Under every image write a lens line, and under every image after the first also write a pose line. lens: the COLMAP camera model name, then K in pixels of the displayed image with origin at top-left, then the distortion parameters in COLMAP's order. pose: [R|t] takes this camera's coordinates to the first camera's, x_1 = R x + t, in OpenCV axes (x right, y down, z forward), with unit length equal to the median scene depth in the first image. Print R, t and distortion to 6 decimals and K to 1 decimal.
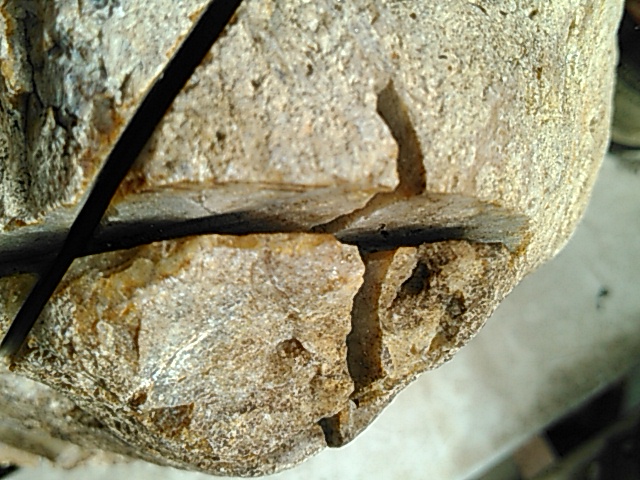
lens RADIAL K [[886.5, 0, 320.0], [0, 886.5, 240.0], [0, 0, 1]] dist [-0.011957, -0.069866]
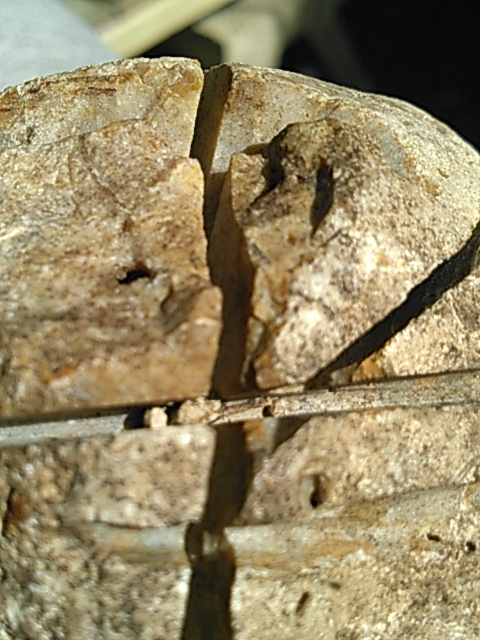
lens RADIAL K [[886.5, 0, 240.0], [0, 886.5, 320.0], [0, 0, 1]] dist [-0.011957, -0.069866]
pose [[0.928600, -0.345955, -0.134228, 0.157465], [-0.041093, 0.263627, -0.963749, 0.954059], [0.368799, 0.900453, 0.230587, 0.968541]]
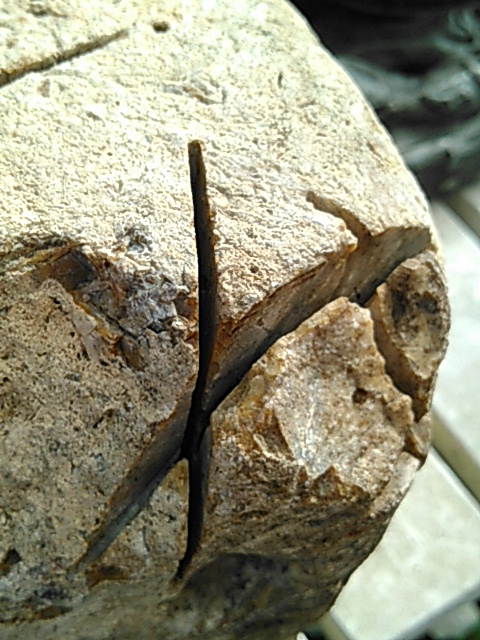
lens RADIAL K [[886.5, 0, 240.0], [0, 886.5, 320.0], [0, 0, 1]] dist [-0.011957, -0.069866]
pose [[0.794401, -0.576814, 0.190298, -0.411921], [0.606419, 0.770940, -0.194699, 0.203329], [-0.034403, 0.270069, 0.962226, -0.399689]]
